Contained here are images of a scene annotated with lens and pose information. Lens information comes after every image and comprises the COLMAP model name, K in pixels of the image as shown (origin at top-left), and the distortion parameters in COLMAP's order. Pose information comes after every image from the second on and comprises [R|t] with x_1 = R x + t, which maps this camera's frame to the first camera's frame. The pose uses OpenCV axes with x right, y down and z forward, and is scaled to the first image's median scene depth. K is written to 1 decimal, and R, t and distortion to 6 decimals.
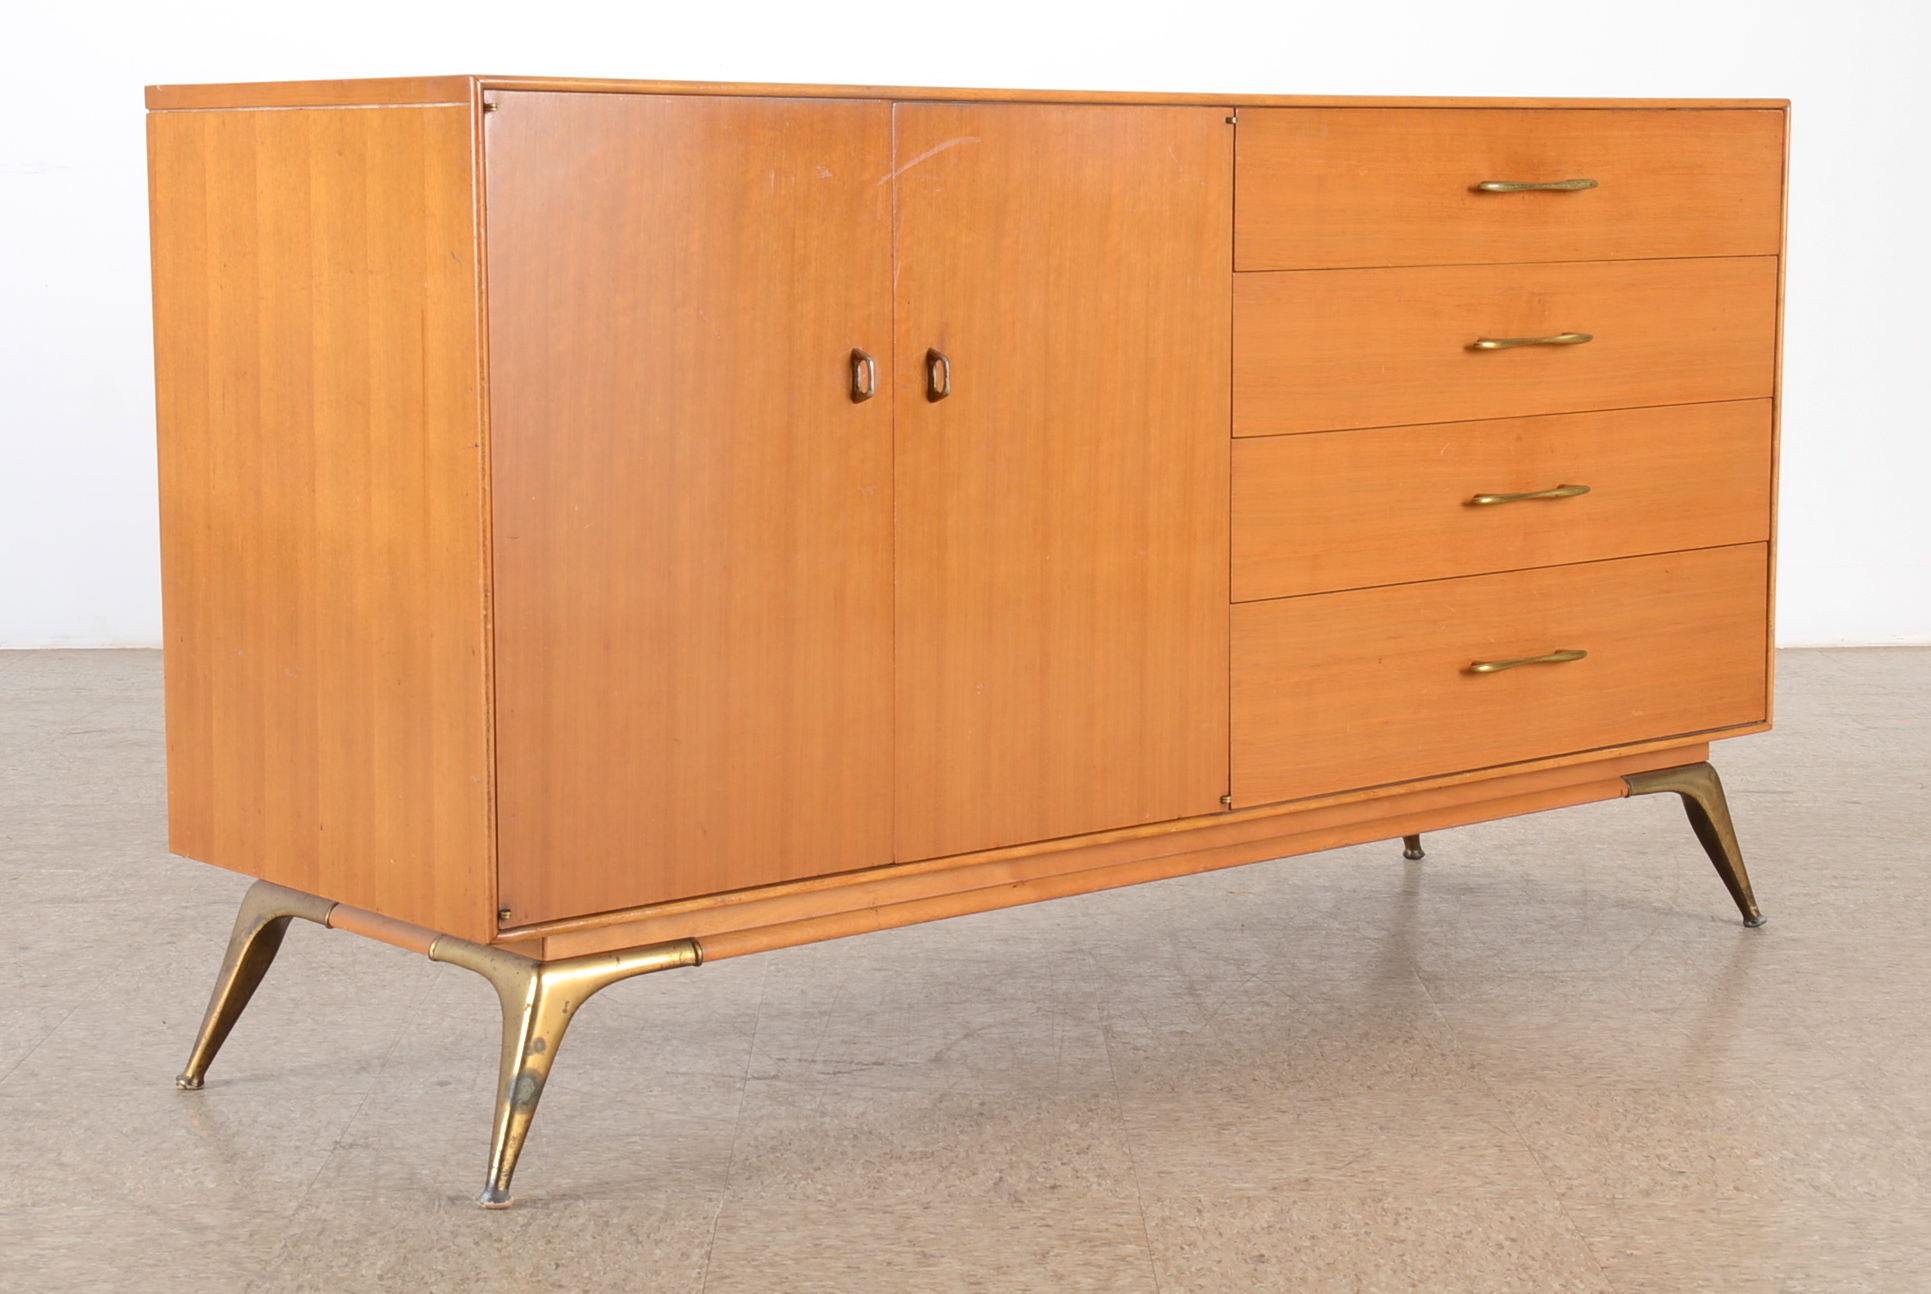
lens RADIAL K [[3507.3, 0, 965.9], [0, 3507.3, 635.3], [0, 0, 1]] dist [0.154091, 0.000000]
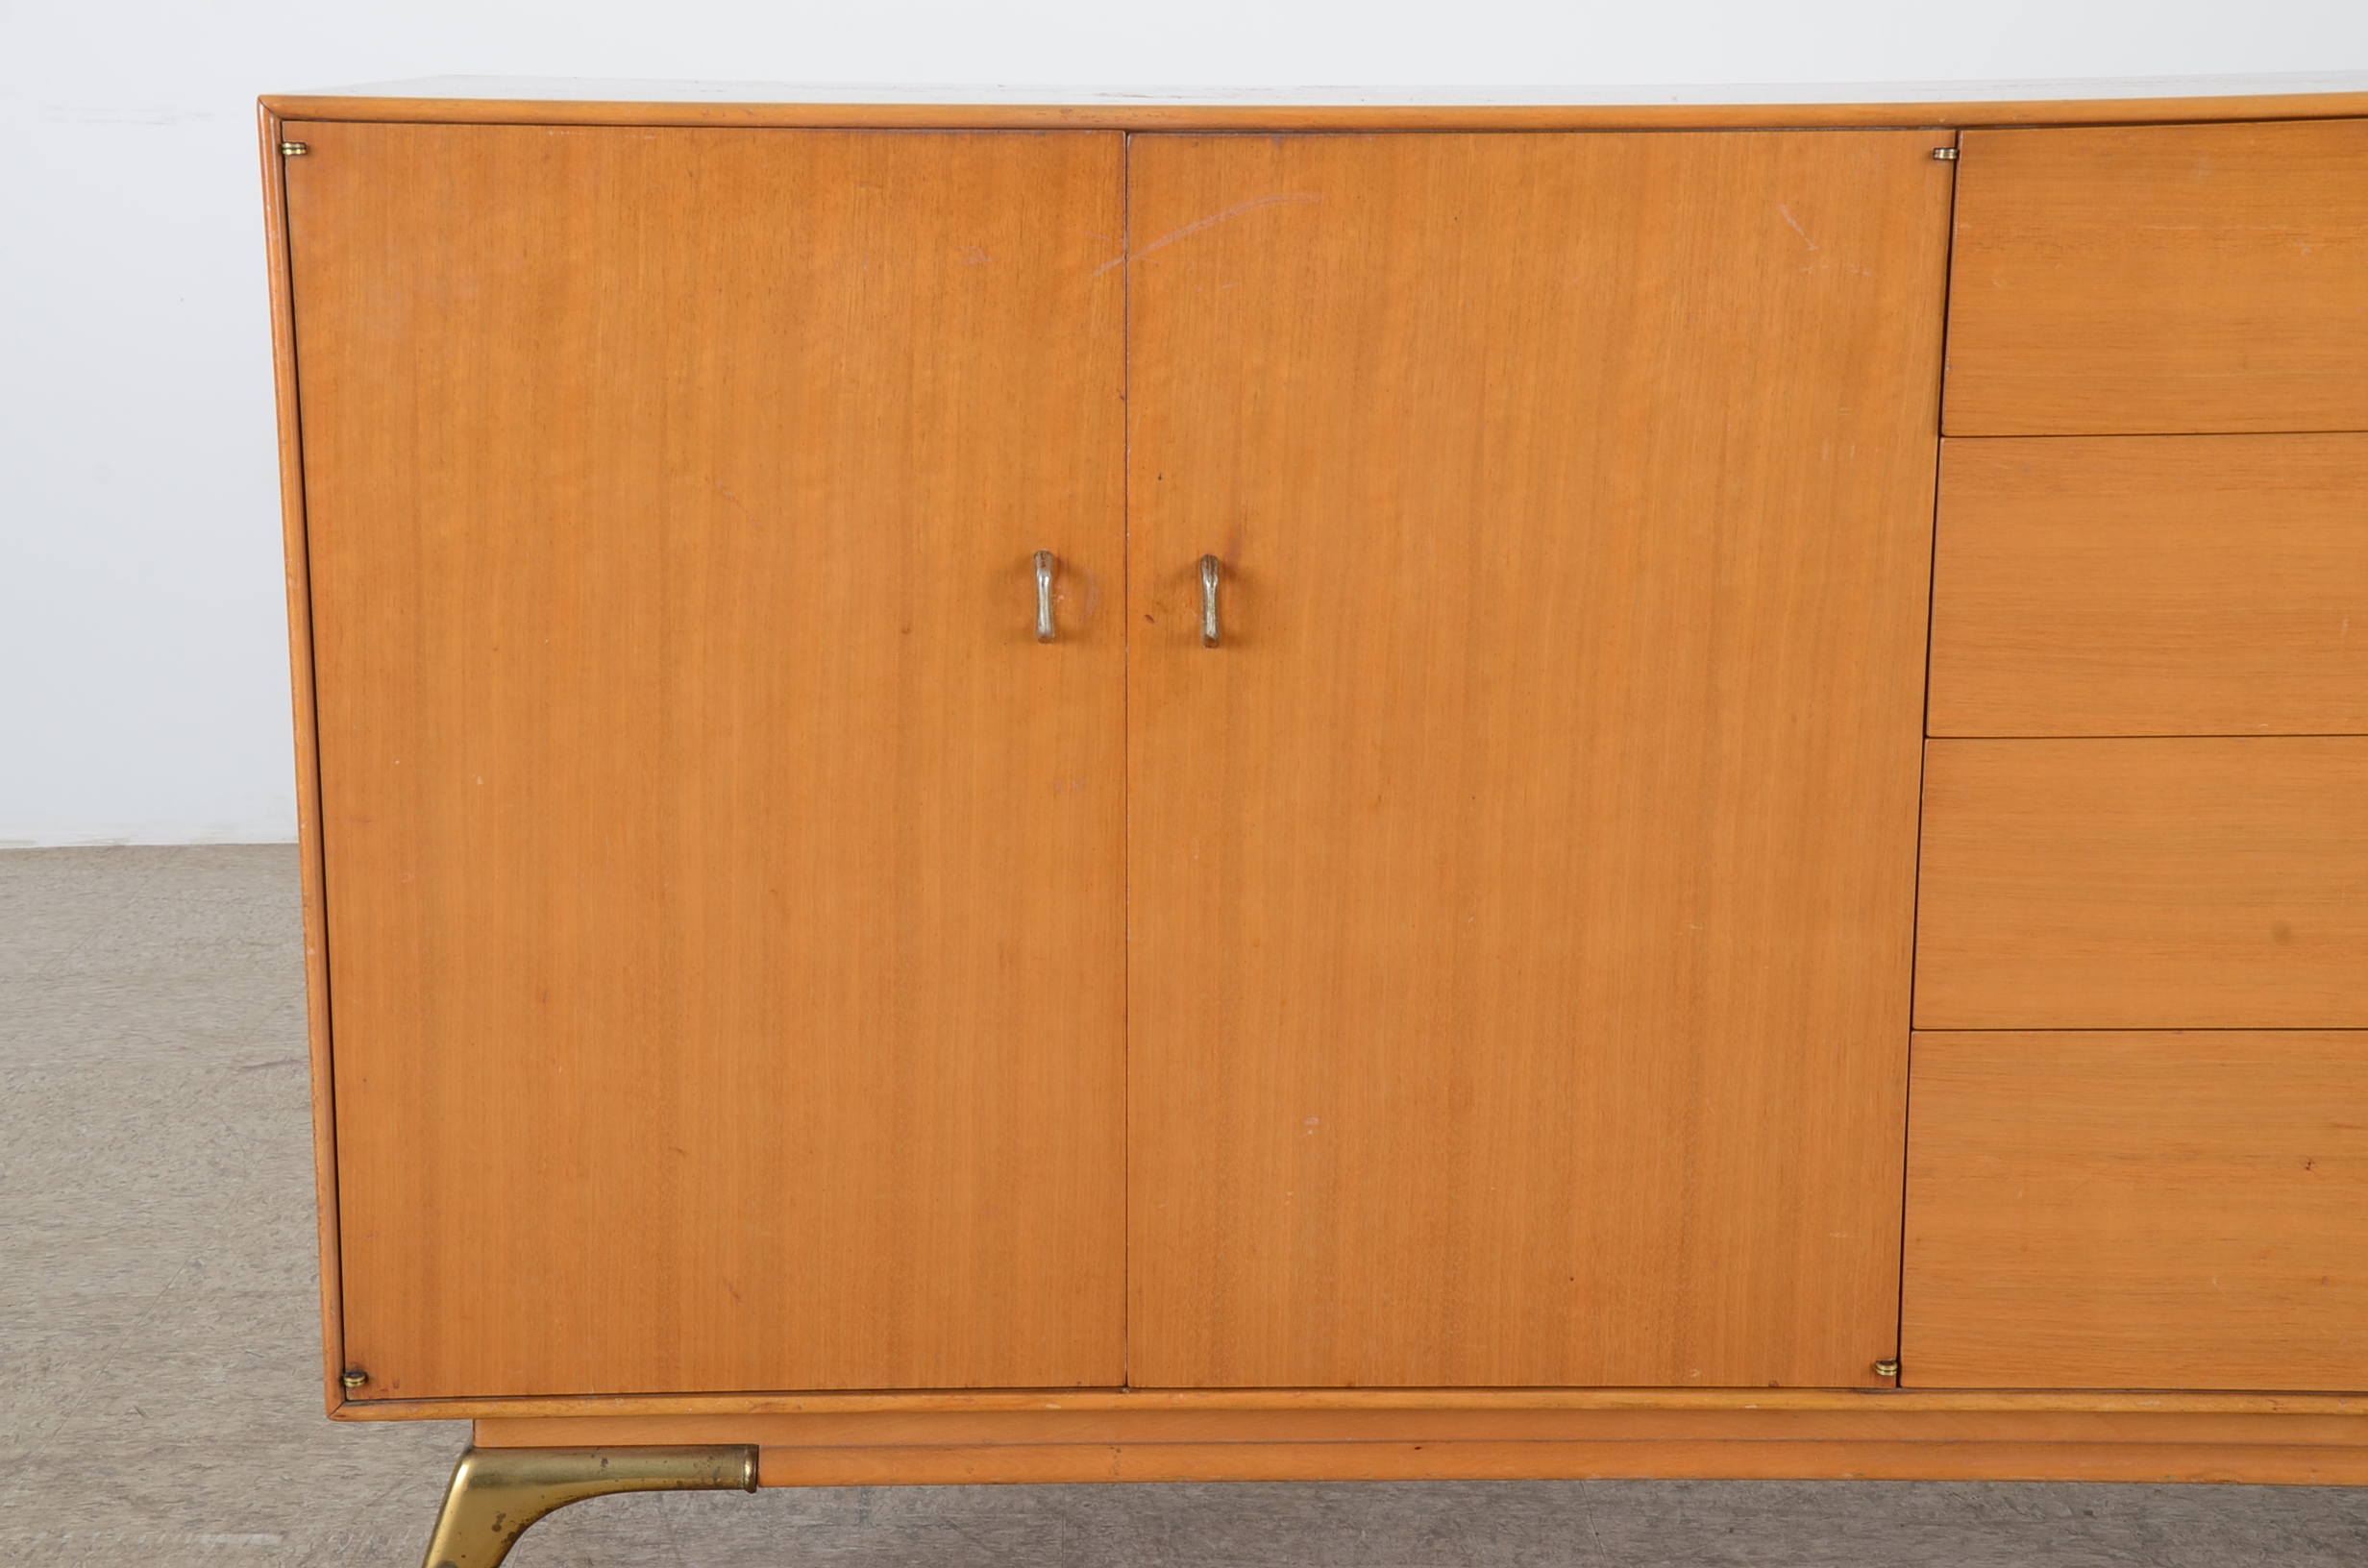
lens RADIAL K [[3850.6, 0, 1171.5], [0, 3850.6, 799.7], [0, 0, 1]] dist [0.189370, 0.000000]
pose [[0.775821, 0.153889, -0.611899, 0.378437], [-0.083719, 0.986333, 0.141911, -0.130403], [0.625375, -0.058870, 0.778101, 0.488347]]
